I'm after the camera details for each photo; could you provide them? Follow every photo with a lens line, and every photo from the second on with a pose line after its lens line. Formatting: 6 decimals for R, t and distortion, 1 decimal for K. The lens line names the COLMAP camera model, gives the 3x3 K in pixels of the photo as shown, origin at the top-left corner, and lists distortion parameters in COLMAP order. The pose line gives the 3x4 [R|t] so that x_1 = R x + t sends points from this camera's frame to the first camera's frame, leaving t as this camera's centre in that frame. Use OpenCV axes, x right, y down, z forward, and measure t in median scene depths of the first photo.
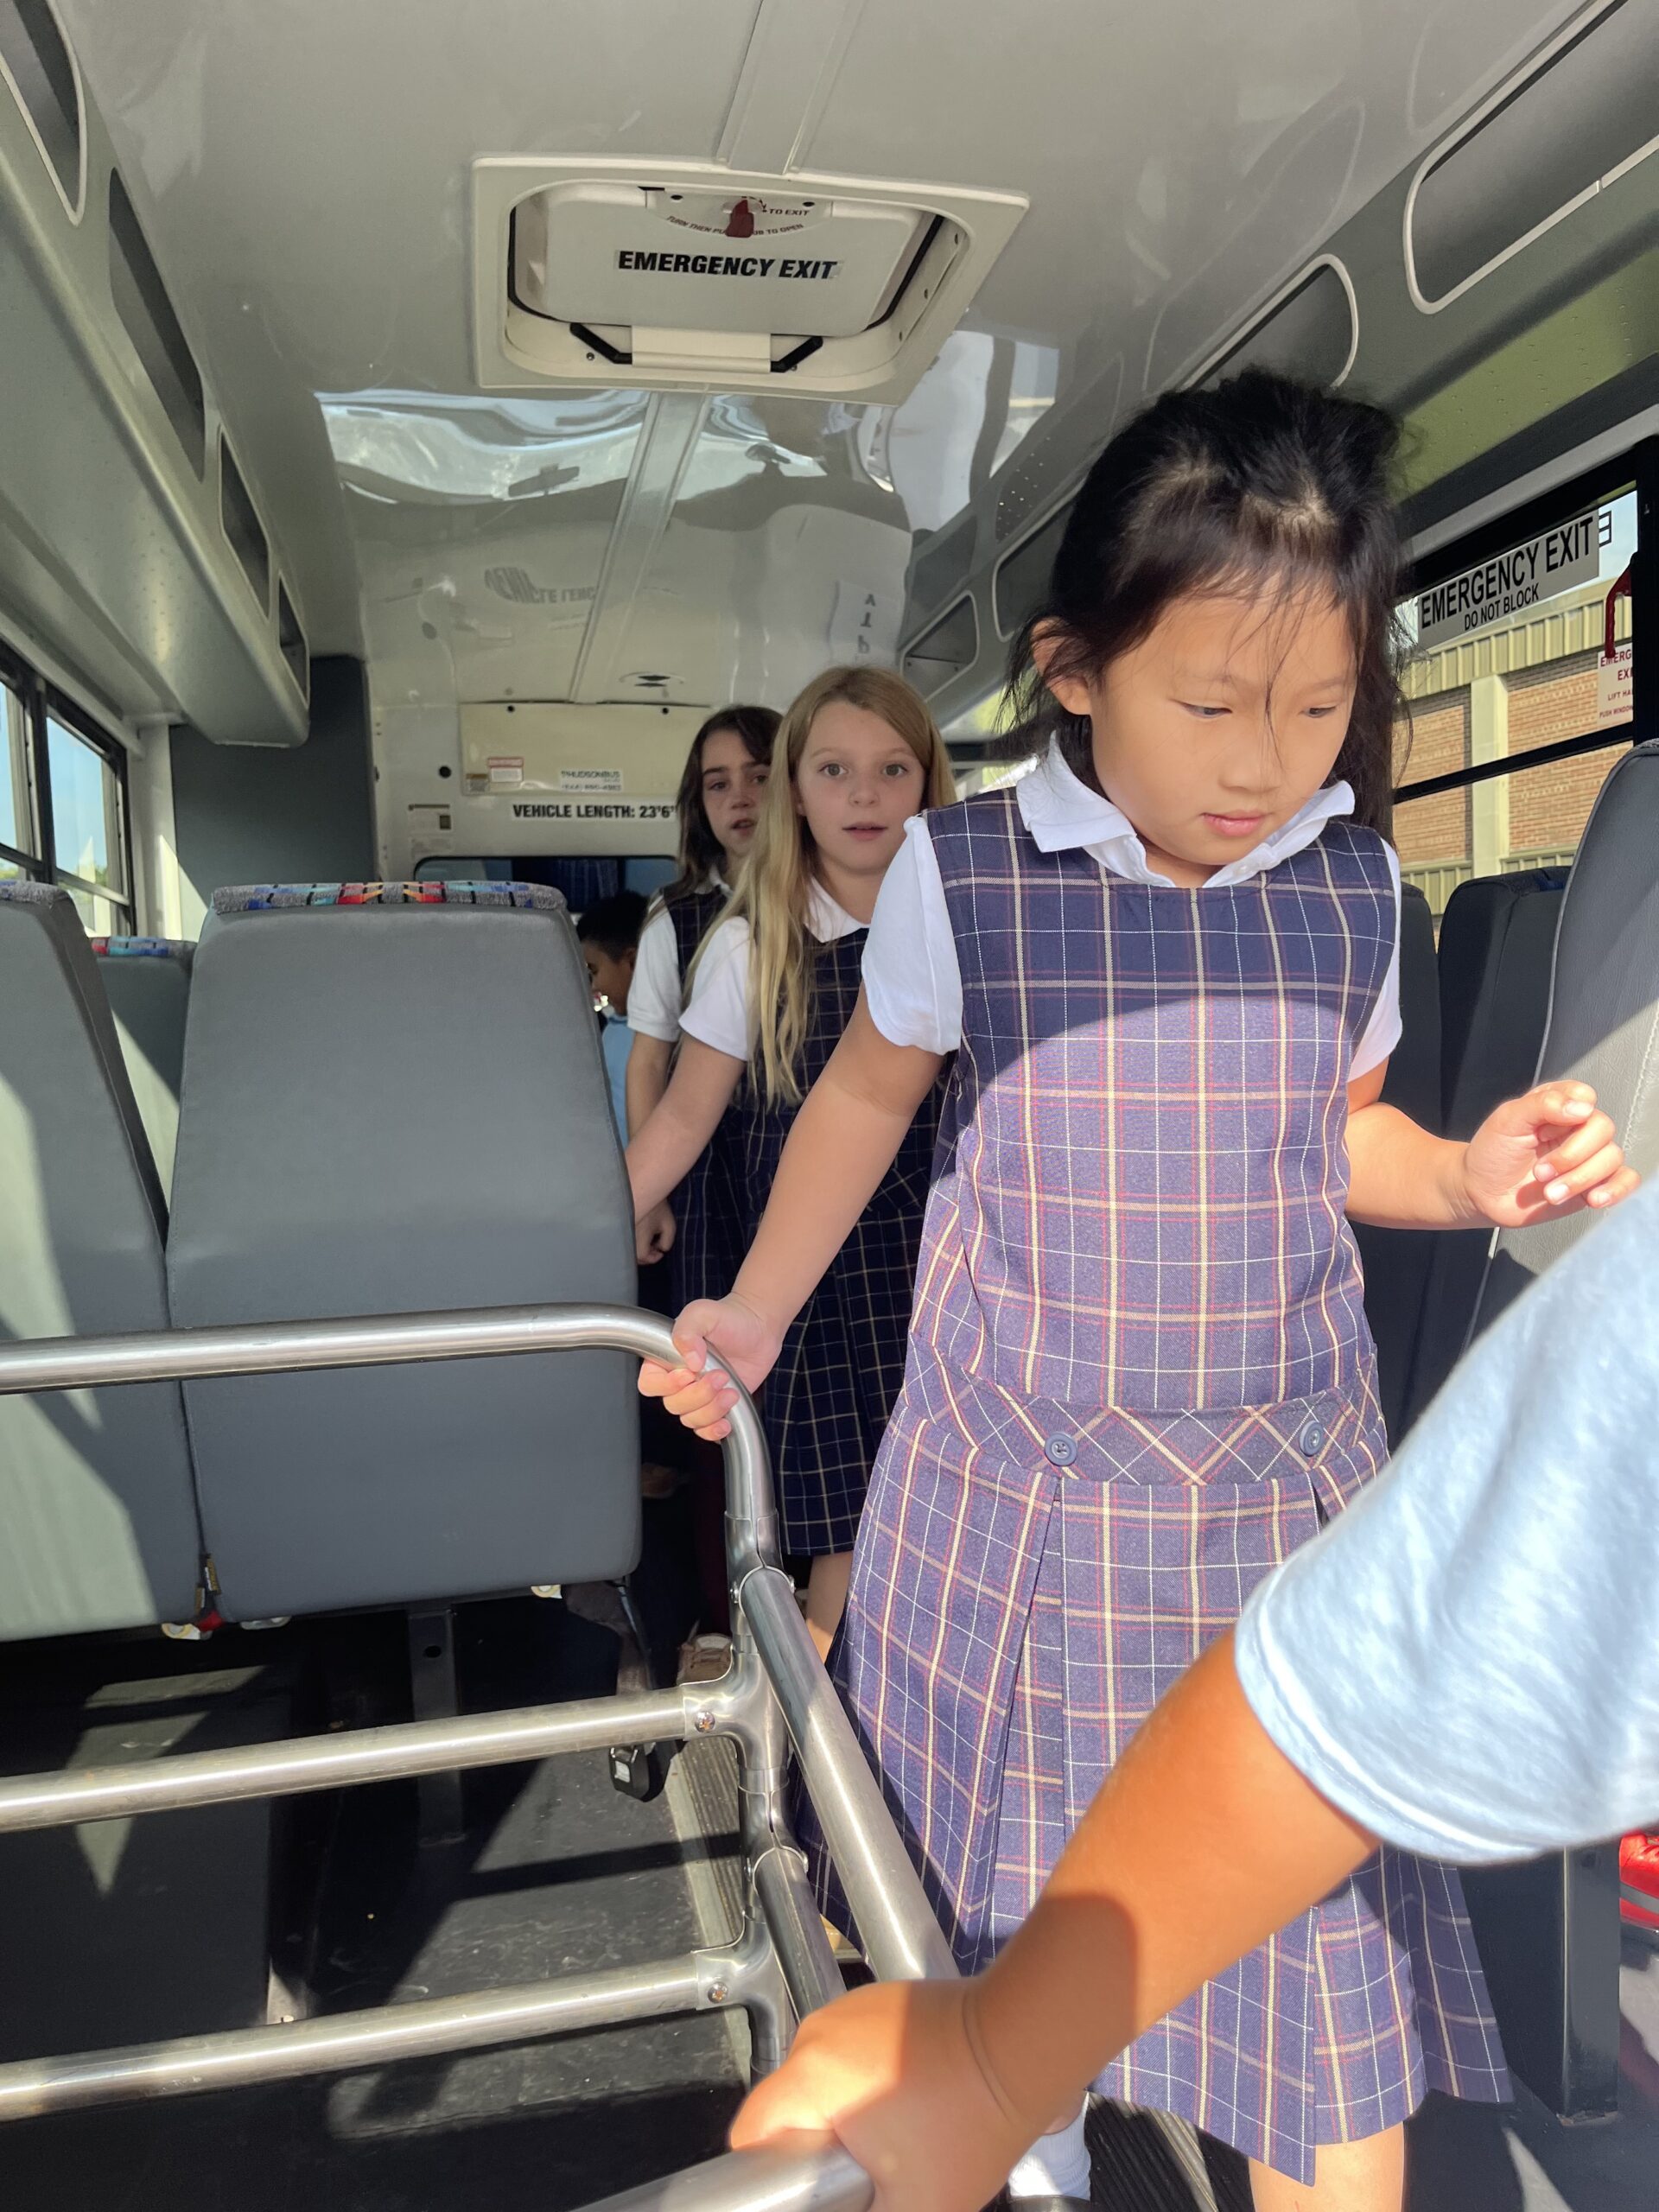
lens RADIAL K [[1635.4, 0, 838.5], [0, 1635.4, 1106.9], [0, 0, 1]] dist [0.117944, -0.130848]
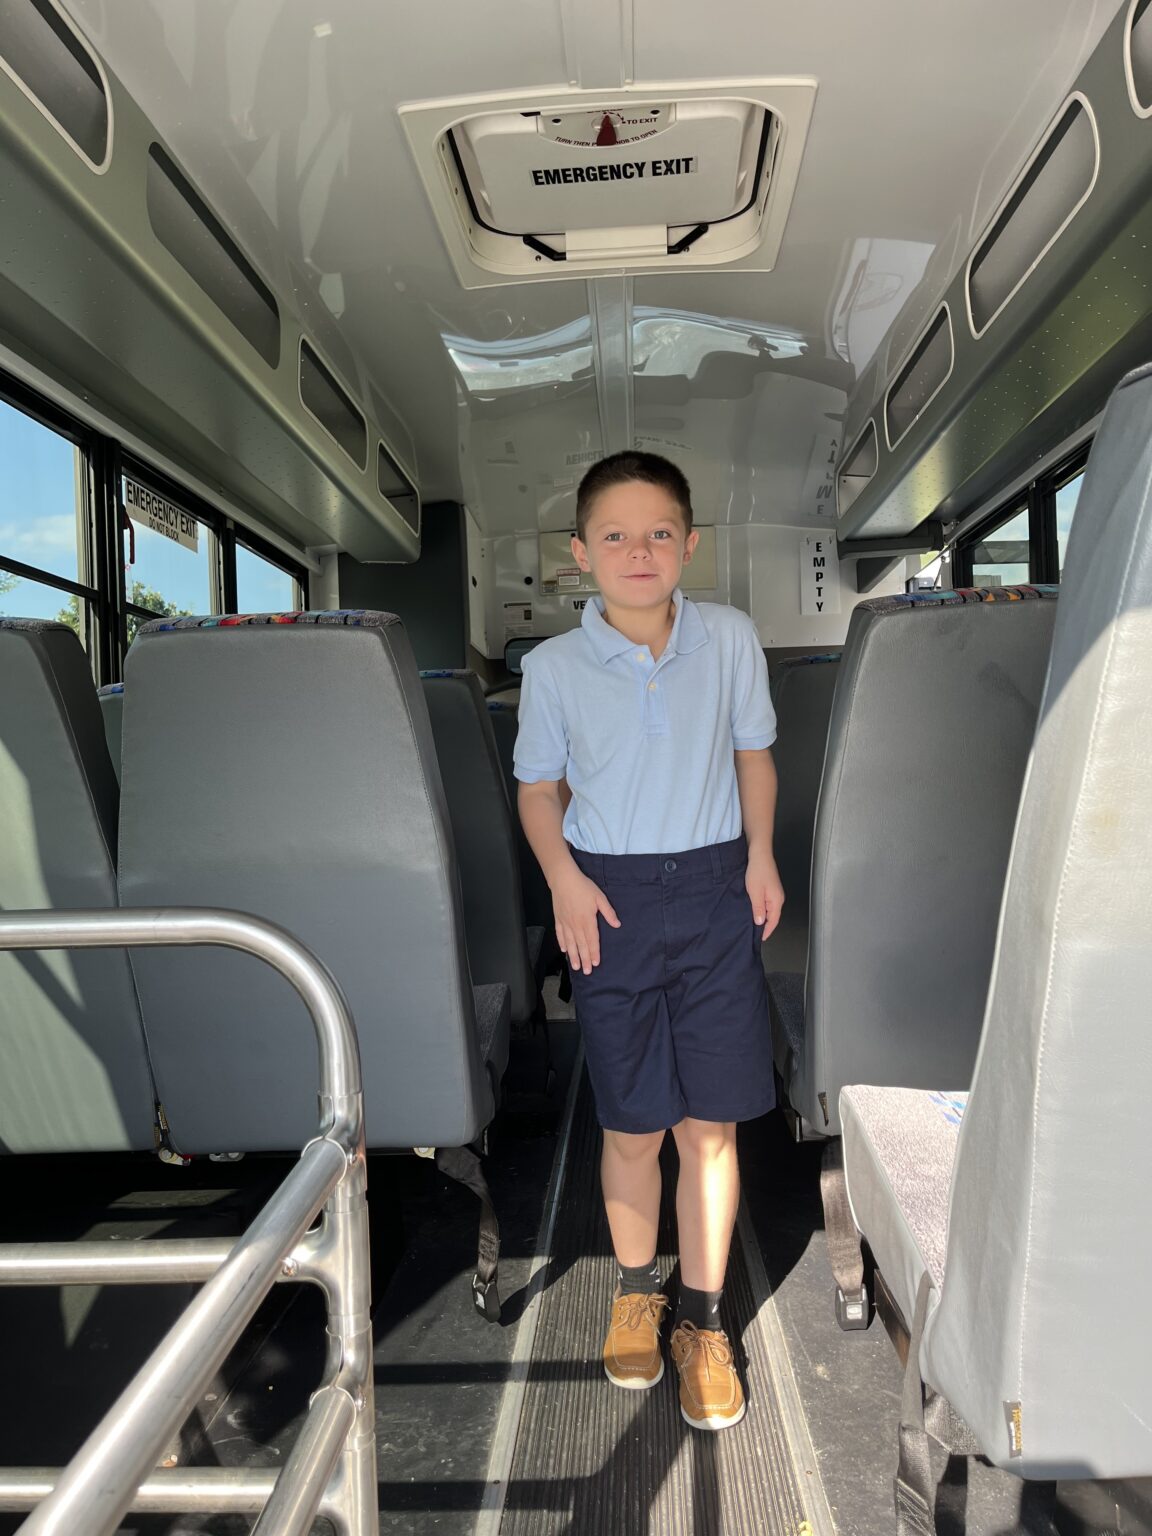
lens RADIAL K [[1135.6, 0, 582.2], [0, 1135.6, 768.6], [0, 0, 1]] dist [0.117944, -0.130848]
pose [[0.965335, 0.002120, -0.261004, 0.164640], [-0.015319, 0.998703, -0.048546, 0.025988], [0.260563, 0.050862, 0.964116, 0.118593]]
